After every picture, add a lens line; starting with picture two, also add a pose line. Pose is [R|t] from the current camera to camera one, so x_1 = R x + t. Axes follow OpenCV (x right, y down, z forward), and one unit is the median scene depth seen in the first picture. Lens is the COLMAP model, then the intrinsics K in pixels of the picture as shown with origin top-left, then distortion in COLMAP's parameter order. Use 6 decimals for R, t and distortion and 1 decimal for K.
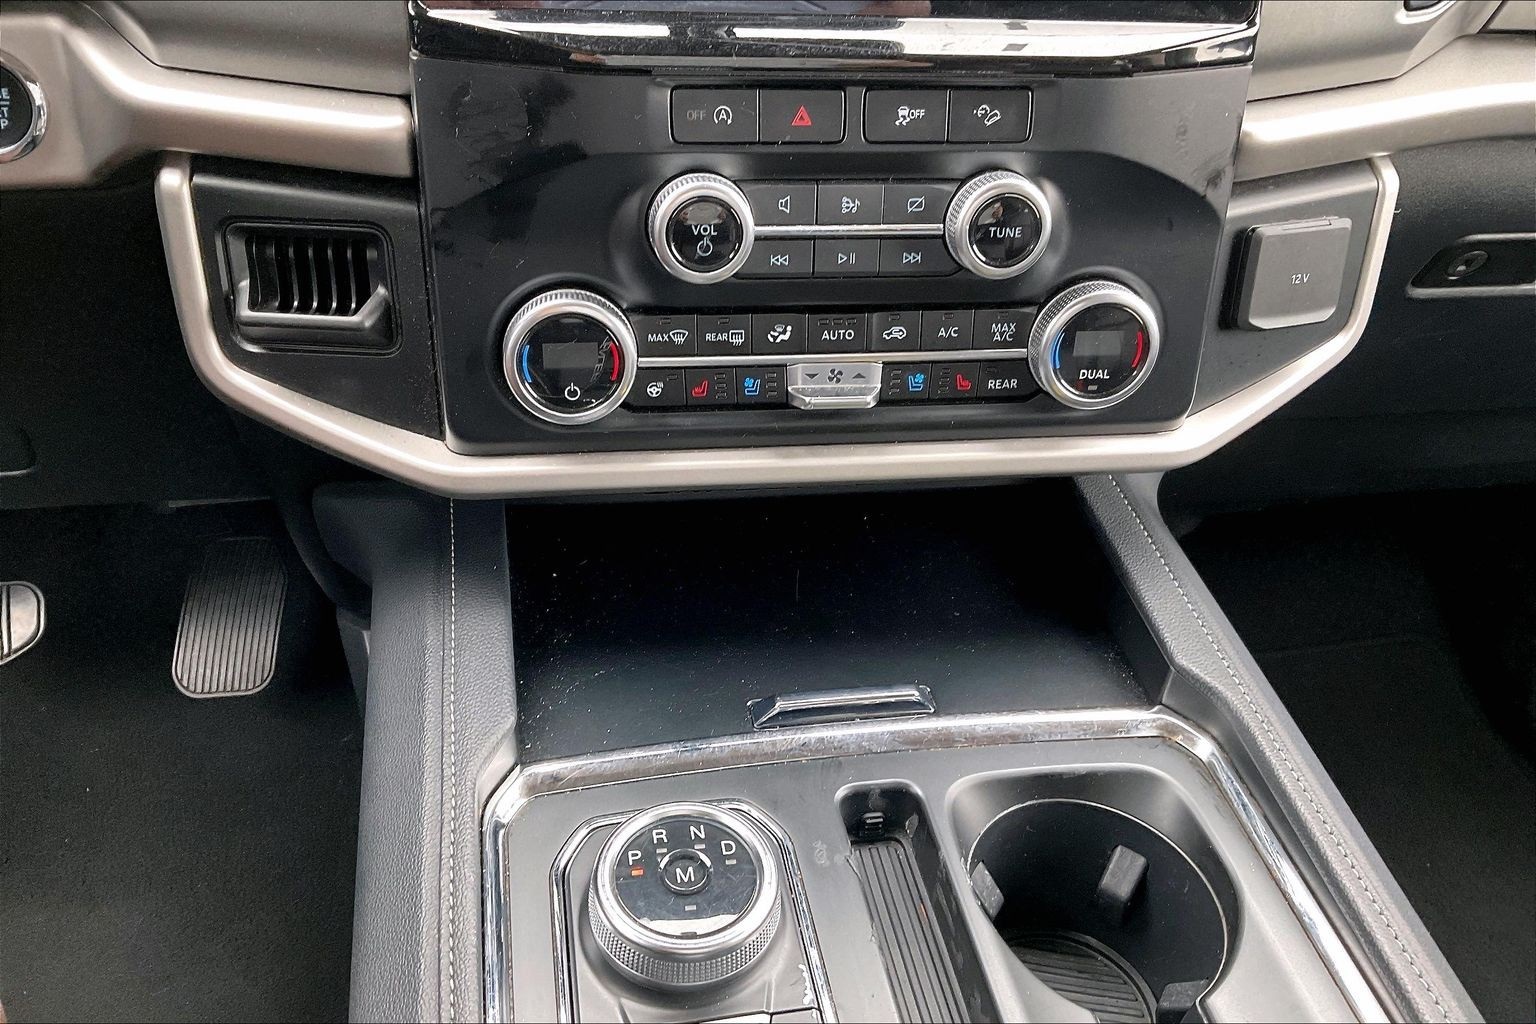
lens RADIAL K [[1284.8, 0, 768.0], [0, 1284.8, 512.0], [0, 0, 1]] dist [0.083401, -0.195119]
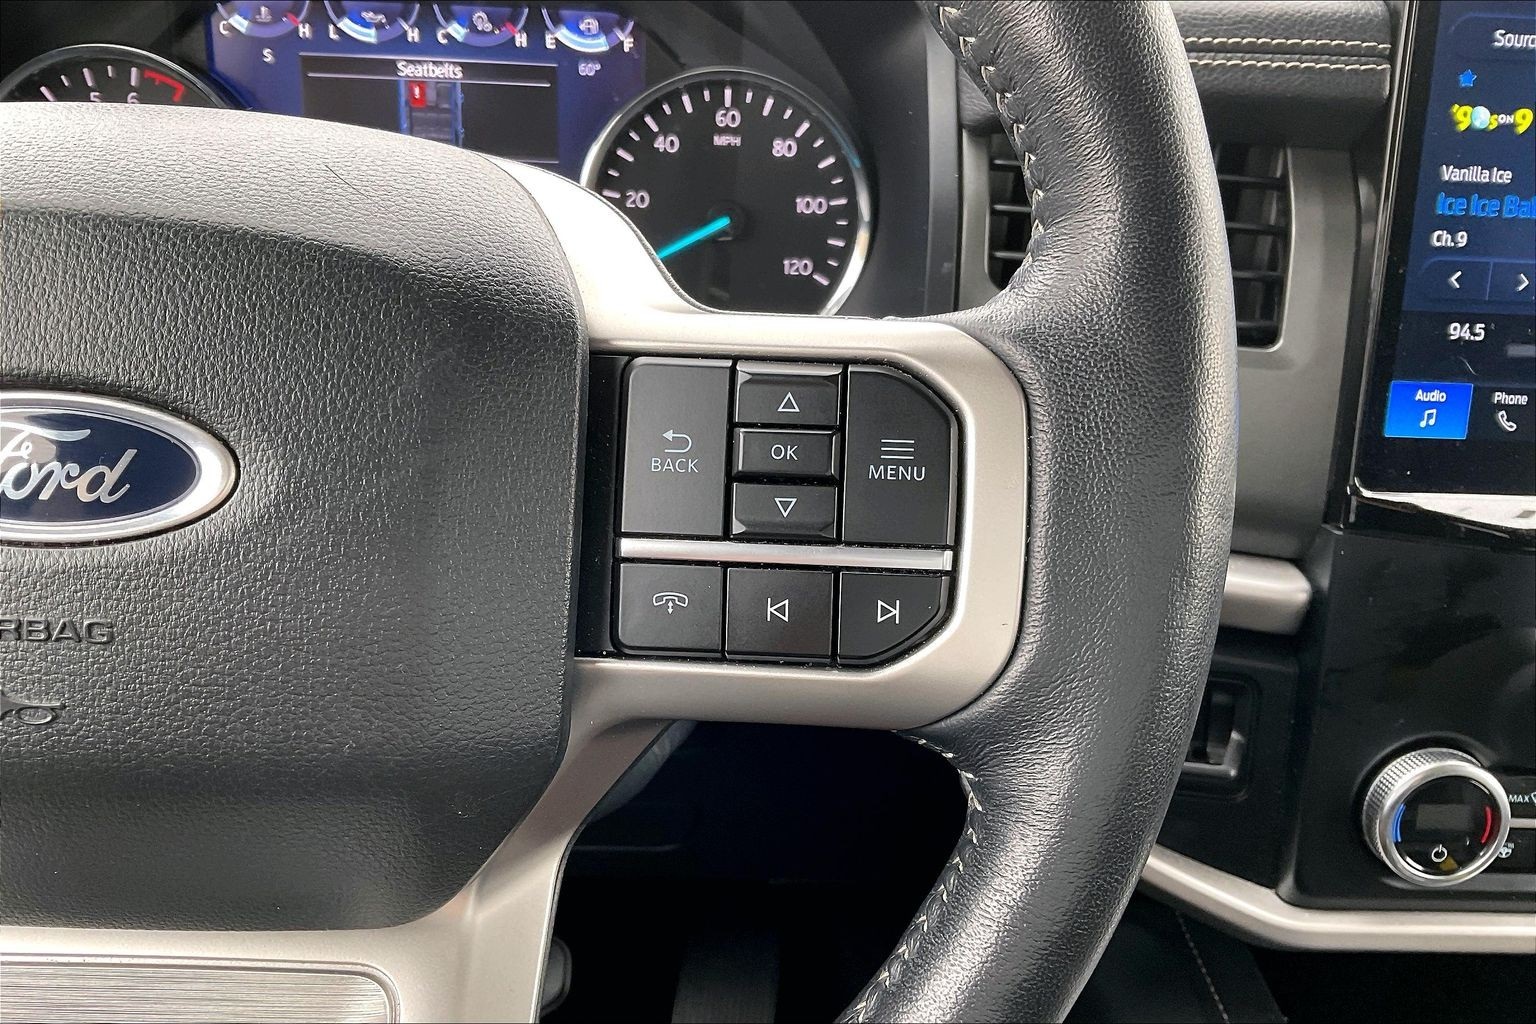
lens RADIAL K [[1284.8, 0, 768.0], [0, 1284.8, 512.0], [0, 0, 1]] dist [0.083401, -0.195119]
pose [[0.990947, 0.034584, -0.129720, -0.522641], [-0.064447, 0.970178, -0.233670, -0.080551], [0.117770, 0.239915, 0.963624, -0.058311]]
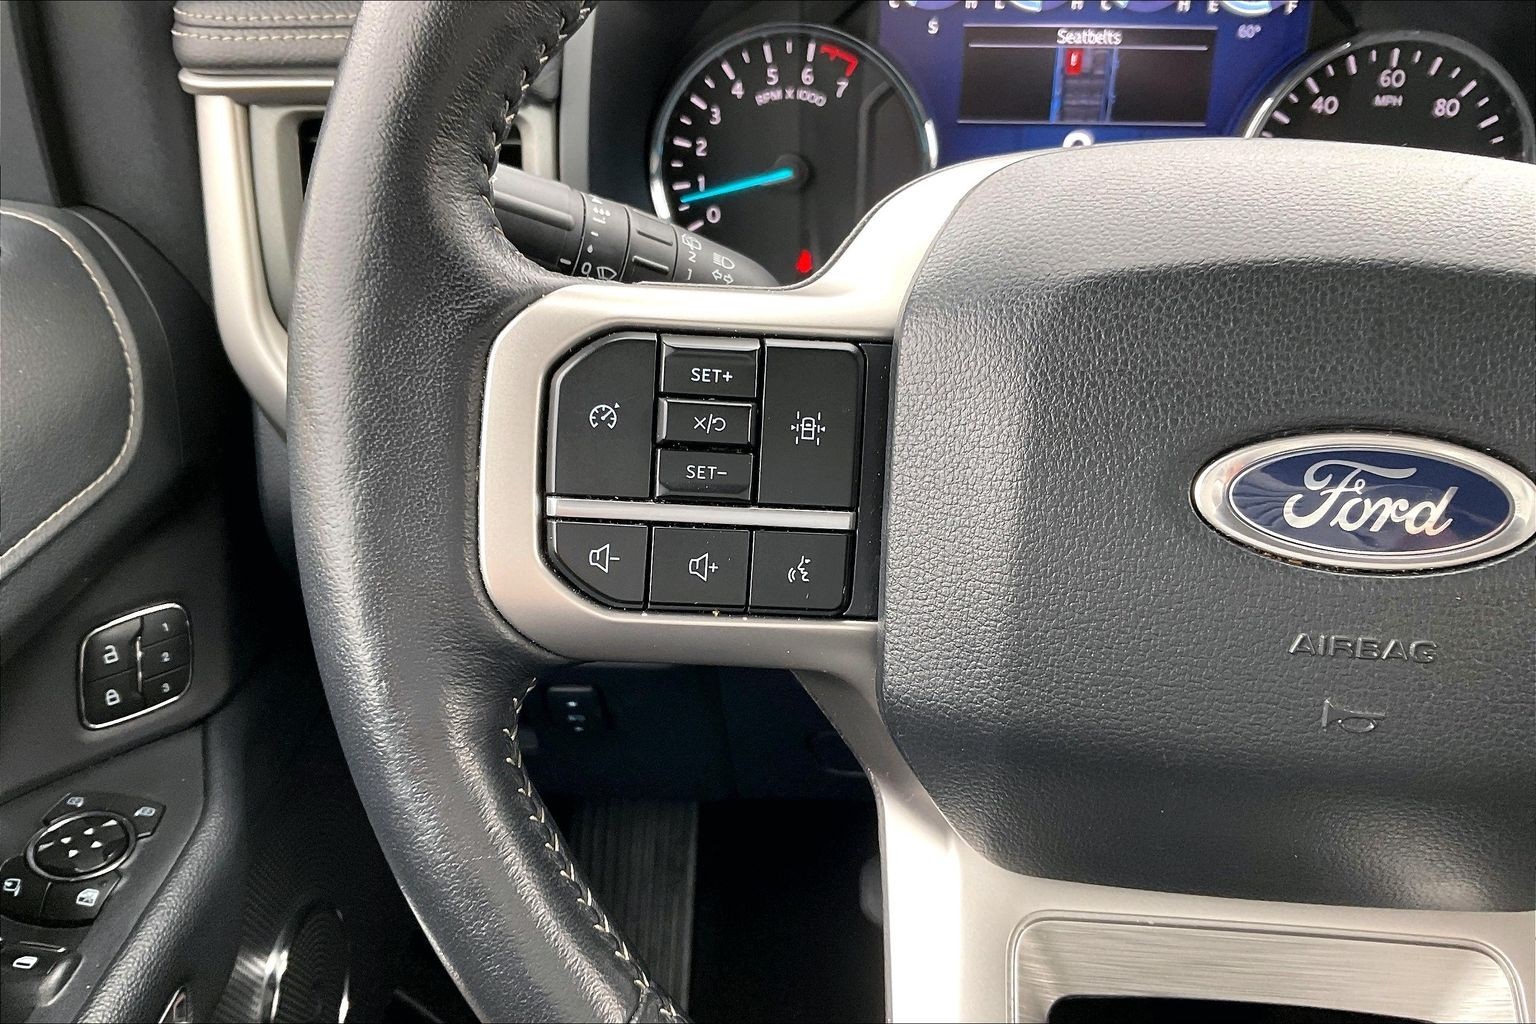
lens RADIAL K [[1288.7, 0, 769.2], [0, 1288.7, 534.3], [0, 0, 1]] dist [0.085791, -0.157692]
pose [[0.964756, 0.069539, -0.253791, -0.926185], [-0.106379, 0.985195, -0.134443, -0.079993], [0.240684, 0.156702, 0.957870, -0.202232]]
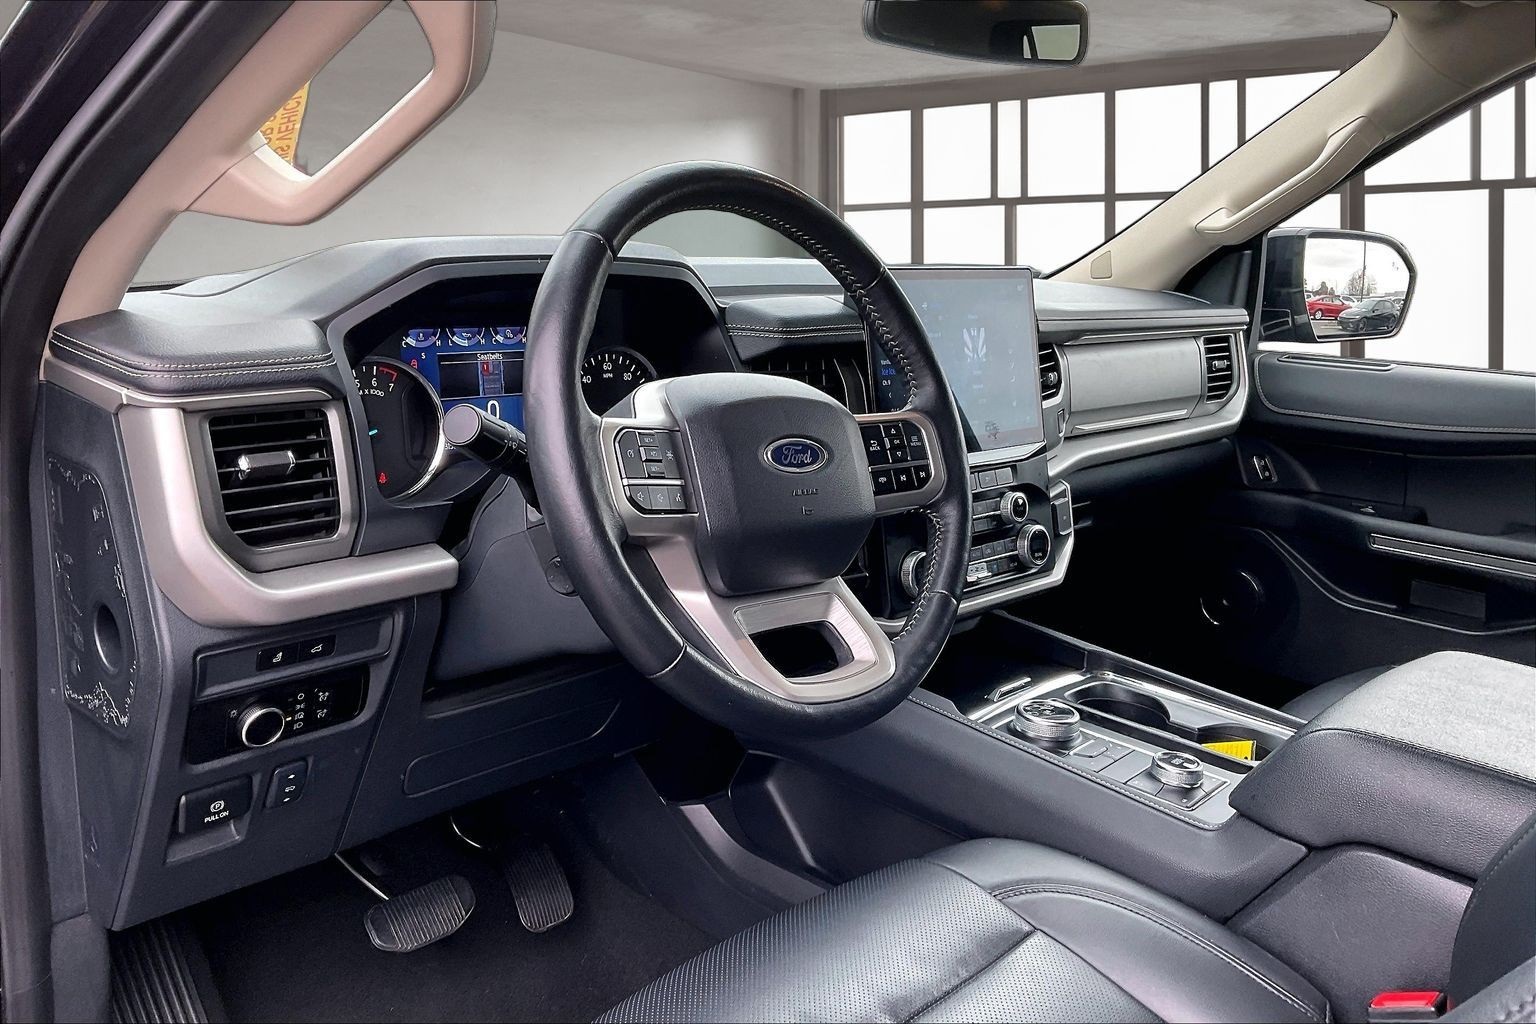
lens RADIAL K [[1252.3, 0, 768.0], [0, 1252.3, 512.0], [0, 0, 1]] dist [0.125921, -0.312818]
pose [[0.815882, -0.155511, 0.556914, -1.907391], [0.351318, 0.898312, -0.263839, 0.361317], [-0.459253, 0.410915, 0.787550, -1.063953]]
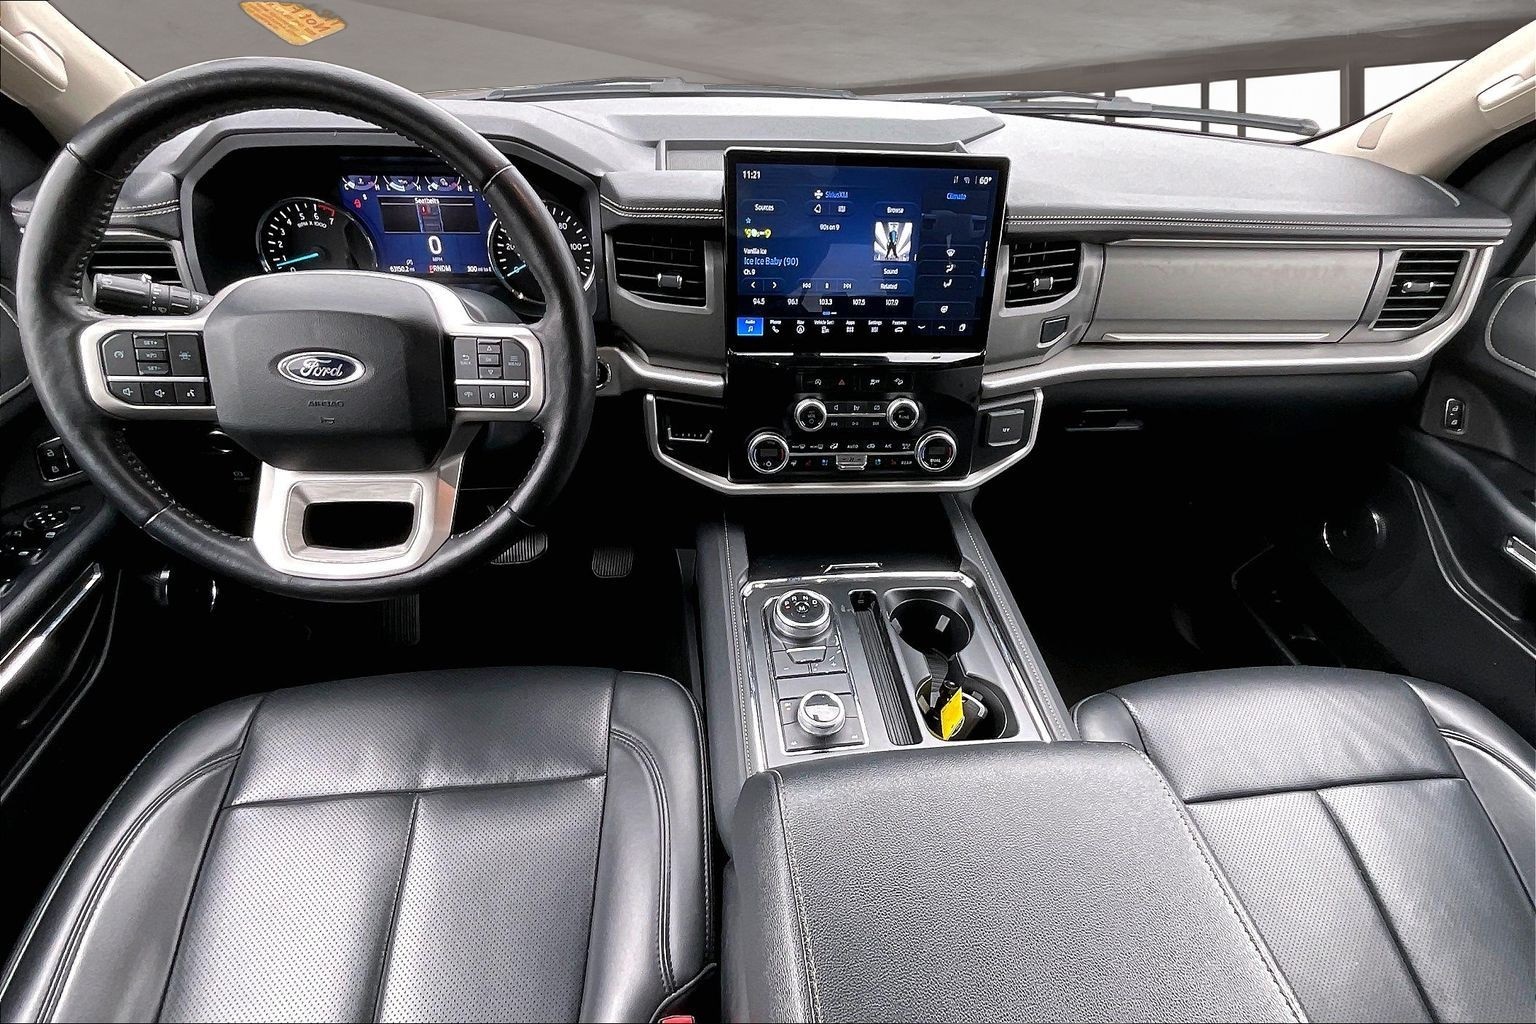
lens RADIAL K [[749.6, 0, 787.3], [0, 749.6, 529.6], [0, 0, 1]] dist [-0.006461, -0.000272]
pose [[0.998174, 0.021548, -0.056423, 0.002959], [-0.020942, 0.999717, 0.011307, 0.047221], [0.056651, -0.010105, 0.998343, -0.838701]]
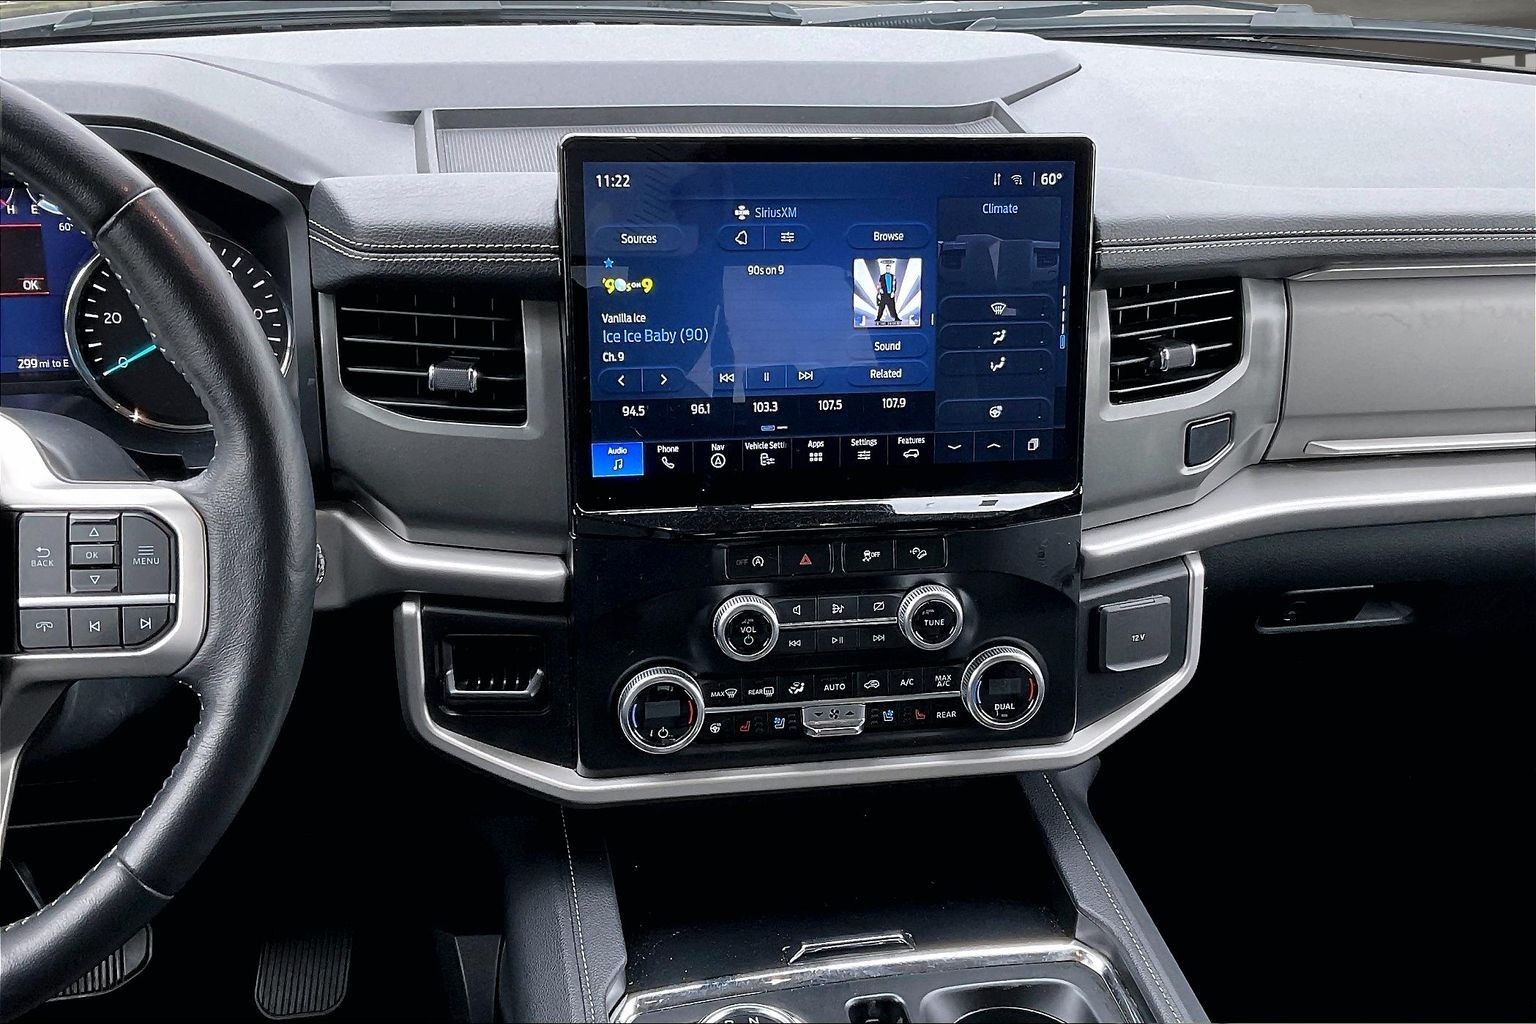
lens RADIAL K [[1682.0, 0, 843.2], [0, 1682.0, 477.5], [0, 0, 1]] dist [0.127110, -0.305165]
pose [[0.998489, -0.032789, 0.044096, -0.015769], [0.041645, 0.975073, -0.217940, 0.056811], [-0.035851, 0.219447, 0.974966, -1.017815]]
